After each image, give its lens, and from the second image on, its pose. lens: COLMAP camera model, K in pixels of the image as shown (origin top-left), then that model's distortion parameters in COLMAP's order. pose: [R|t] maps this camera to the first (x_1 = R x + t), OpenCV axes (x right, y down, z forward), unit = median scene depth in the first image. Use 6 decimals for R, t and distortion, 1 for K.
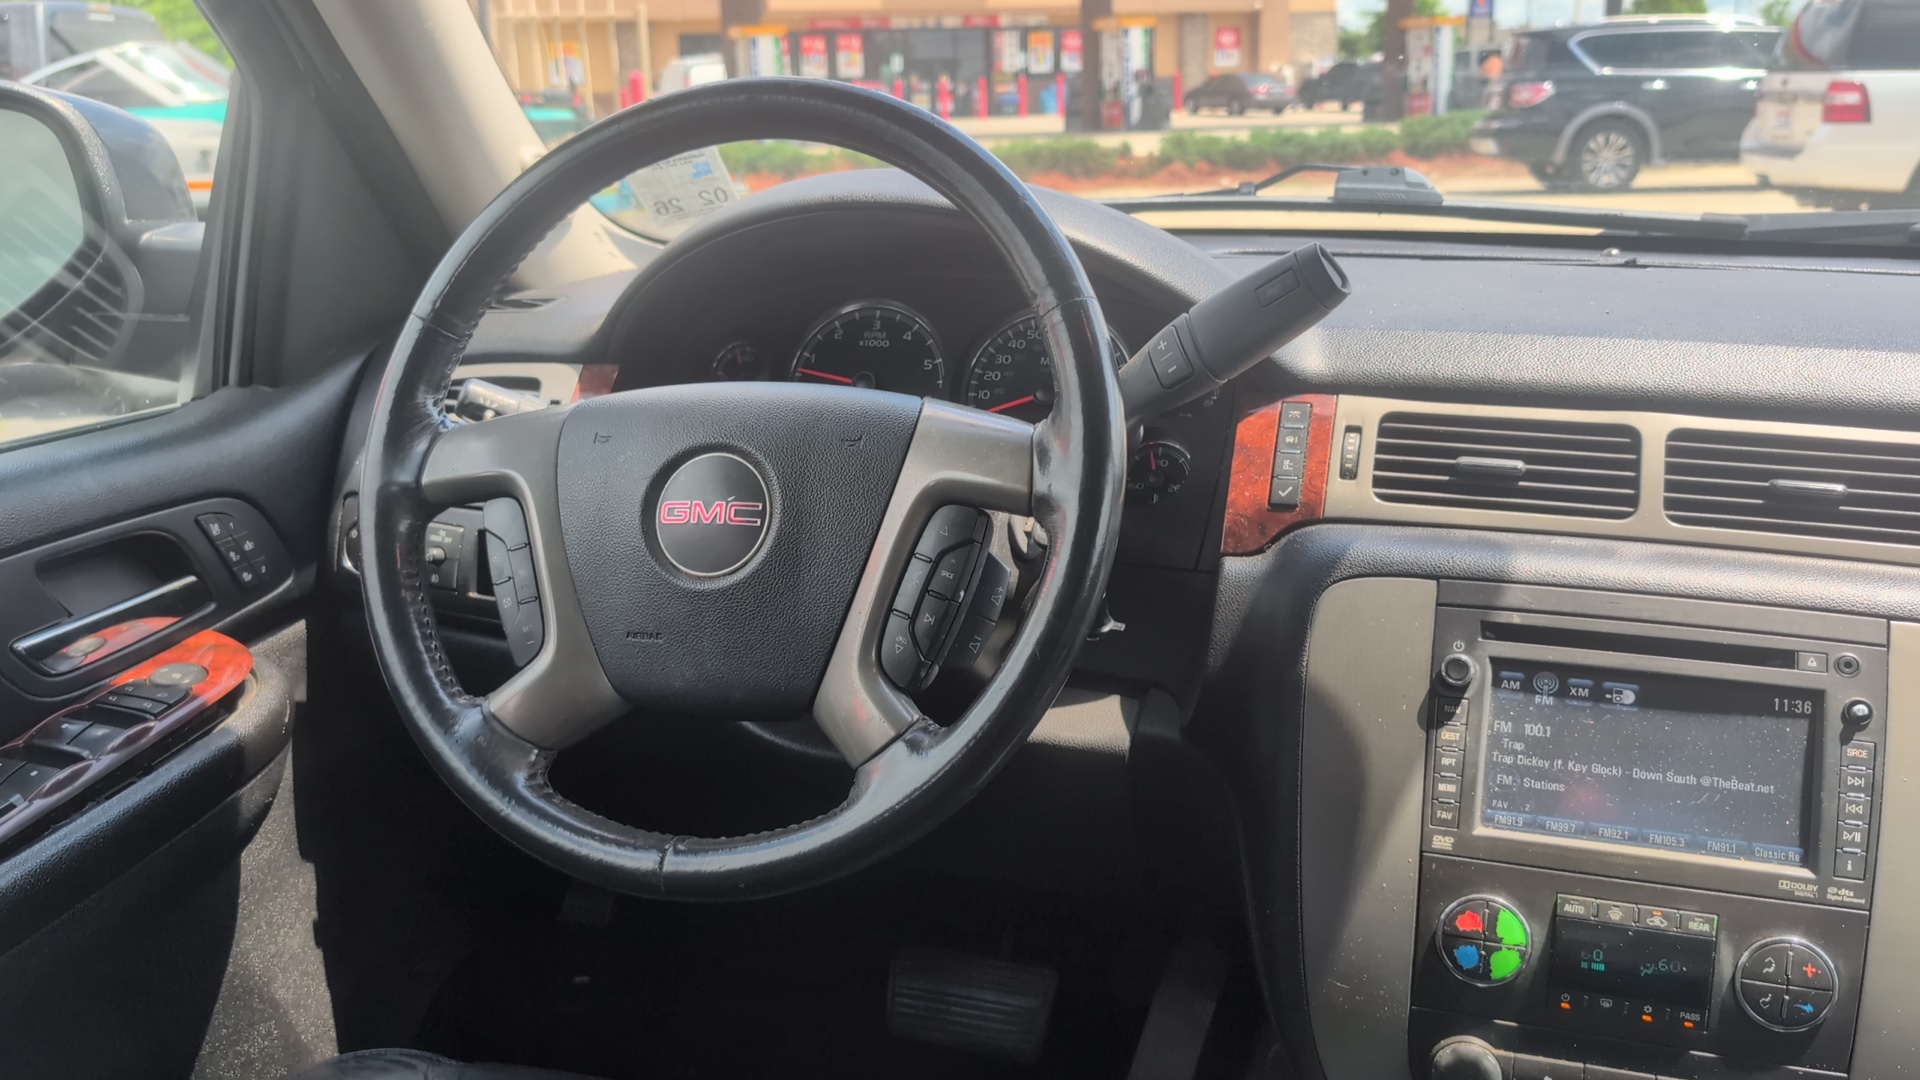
lens RADIAL K [[1656.1, 0, 965.9], [0, 1656.1, 545.1], [0, 0, 1]] dist [0.051322, -0.105045]
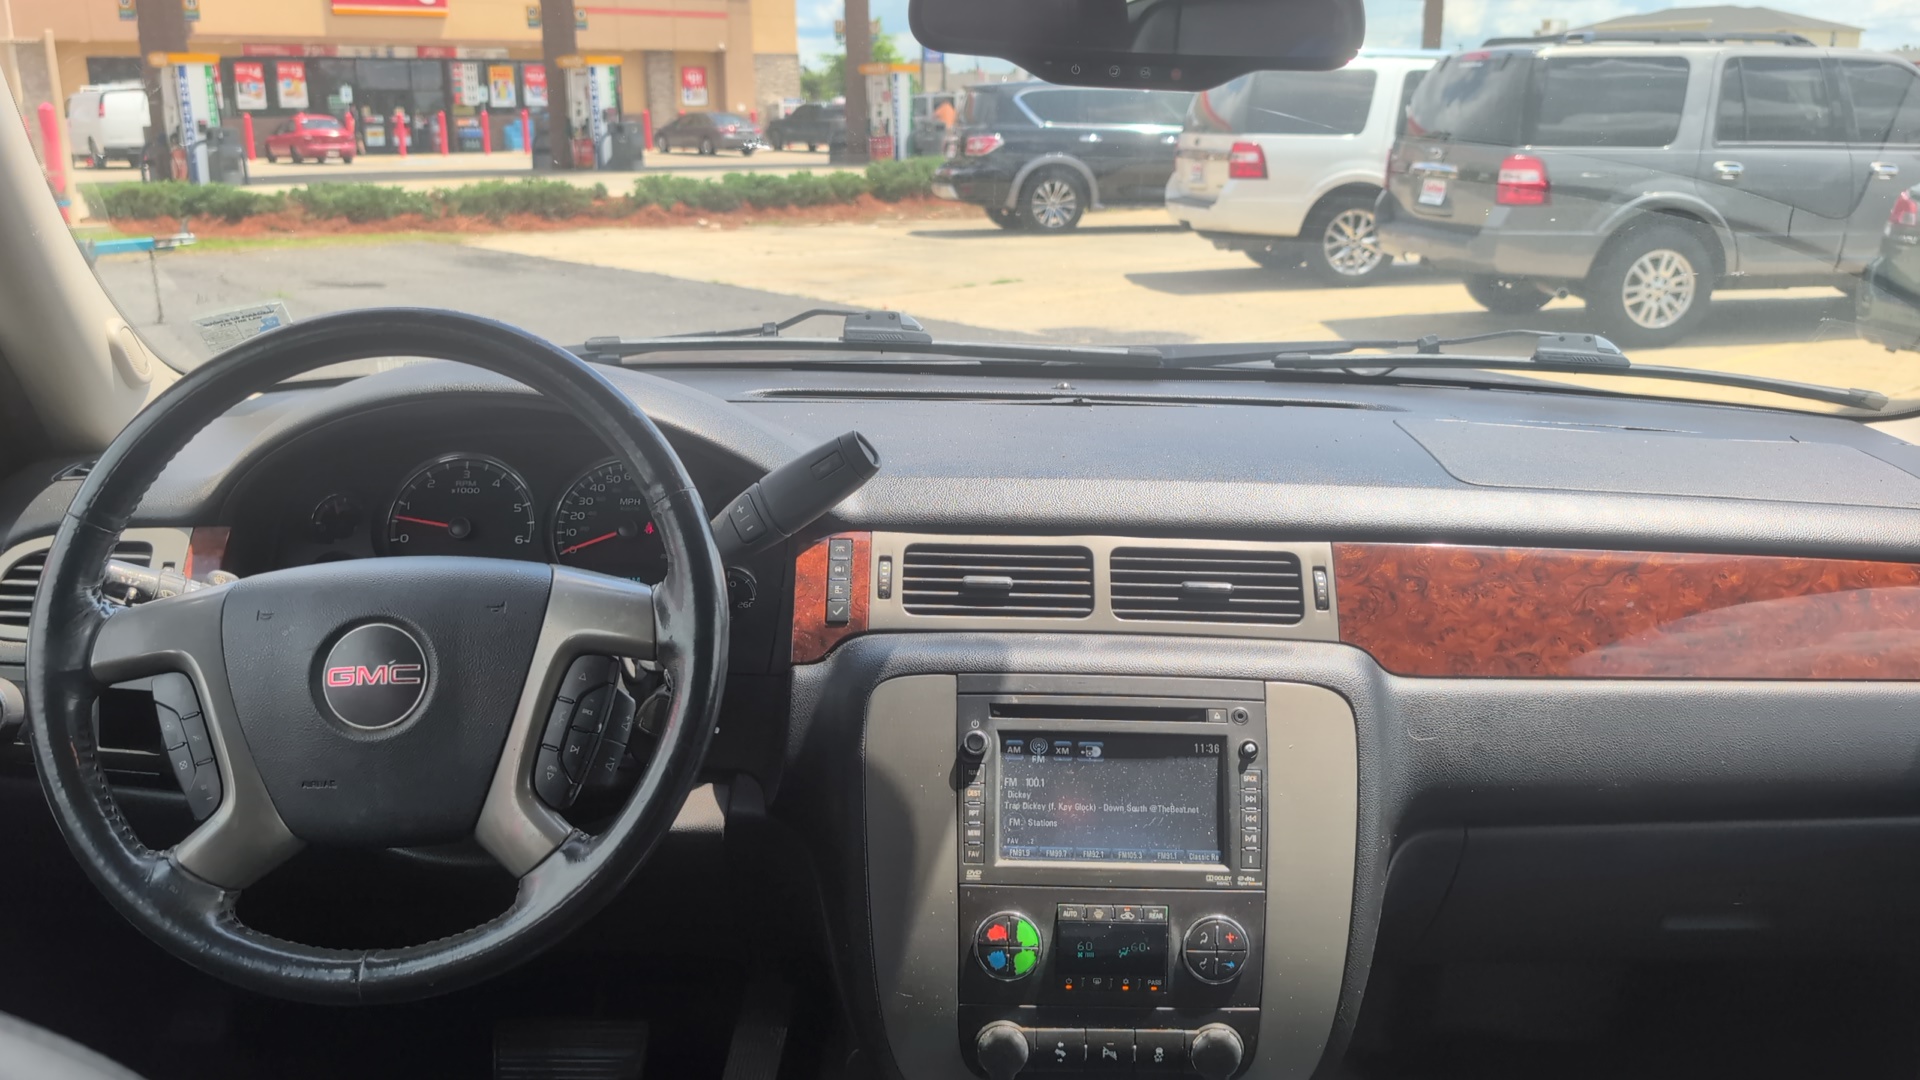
lens RADIAL K [[1656.1, 0, 972.9], [0, 1656.1, 537.2], [0, 0, 1]] dist [0.051322, -0.105045]
pose [[0.951921, -0.057757, 0.300851, -0.082334], [0.065023, 0.997783, -0.014187, -0.061408], [-0.299364, 0.033067, 0.953566, -0.229114]]
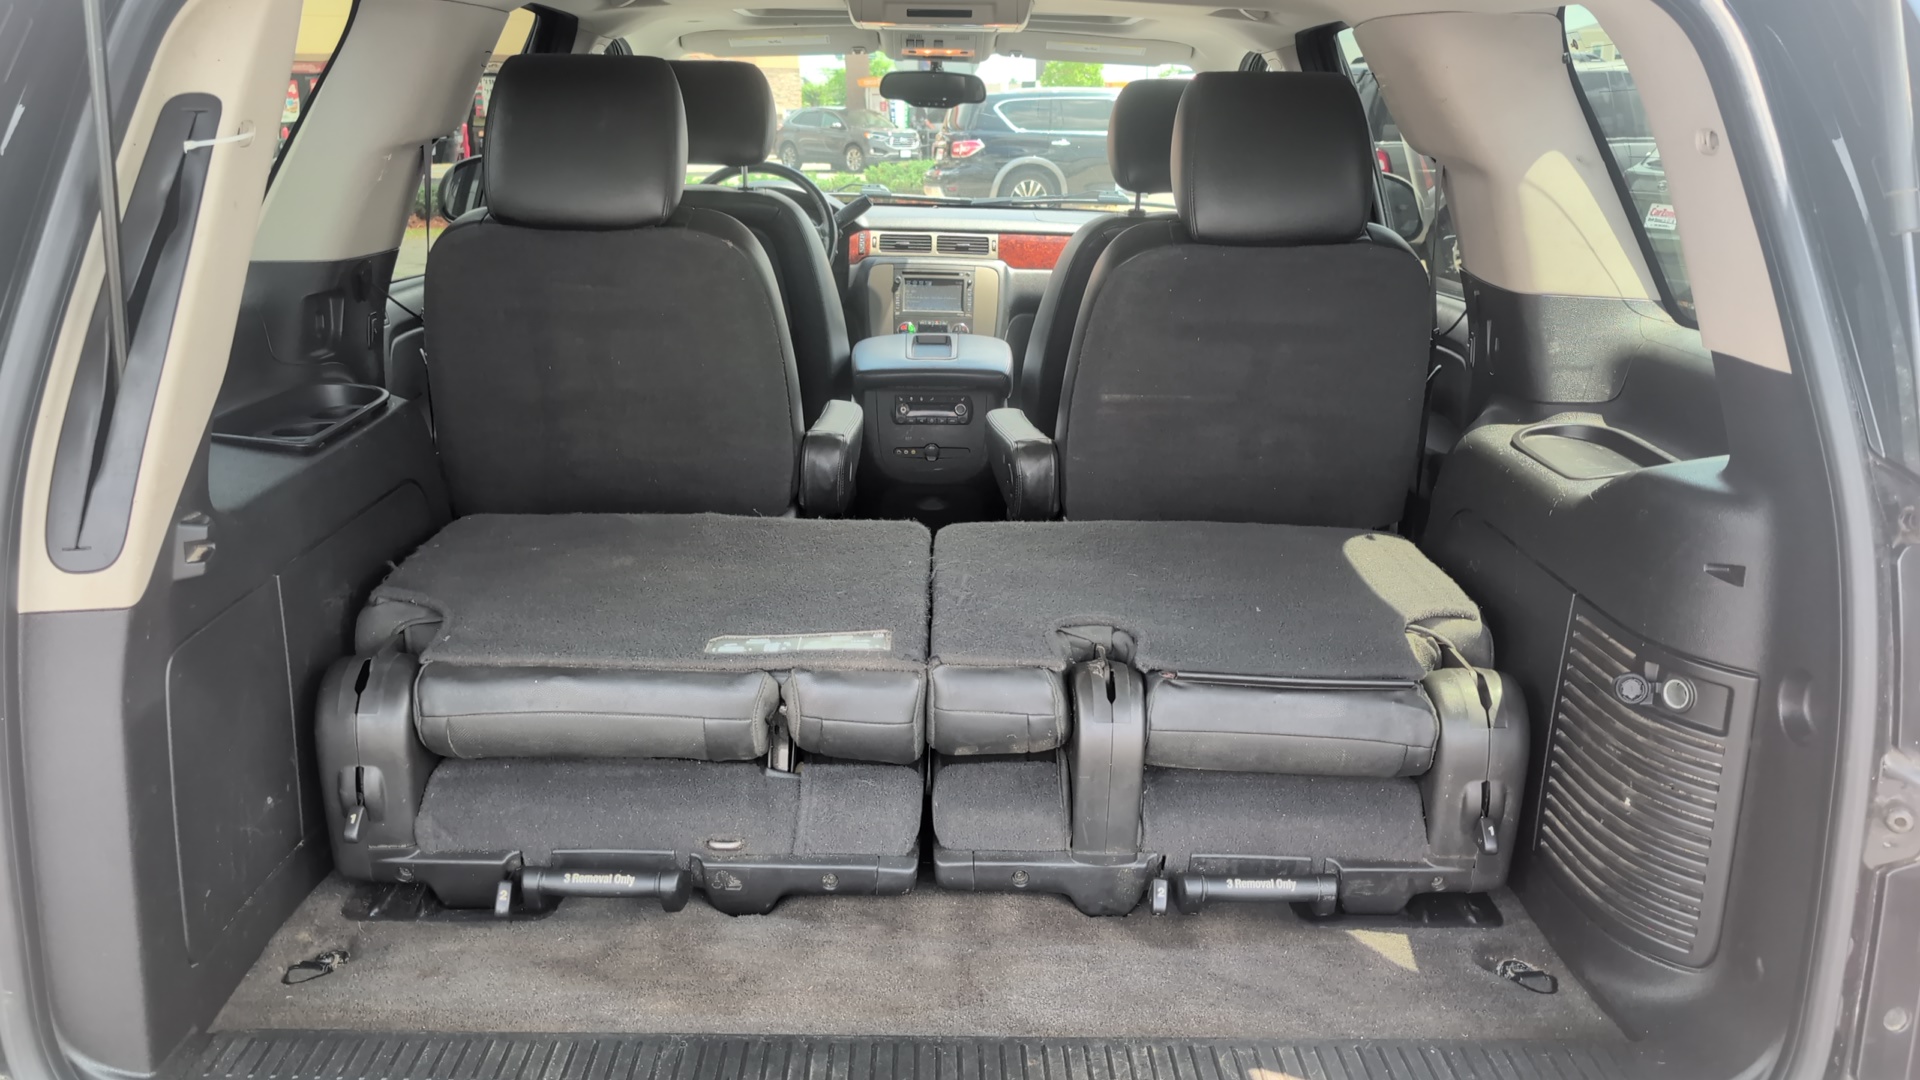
lens RADIAL K [[1656.1, 0, 948.4], [0, 1656.1, 531.3], [0, 0, 1]] dist [0.051322, -0.105045]
pose [[0.956008, -0.057466, 0.287657, -0.927232], [0.067127, 0.997460, -0.023827, 0.851479], [-0.285557, 0.042088, 0.957437, -3.382801]]
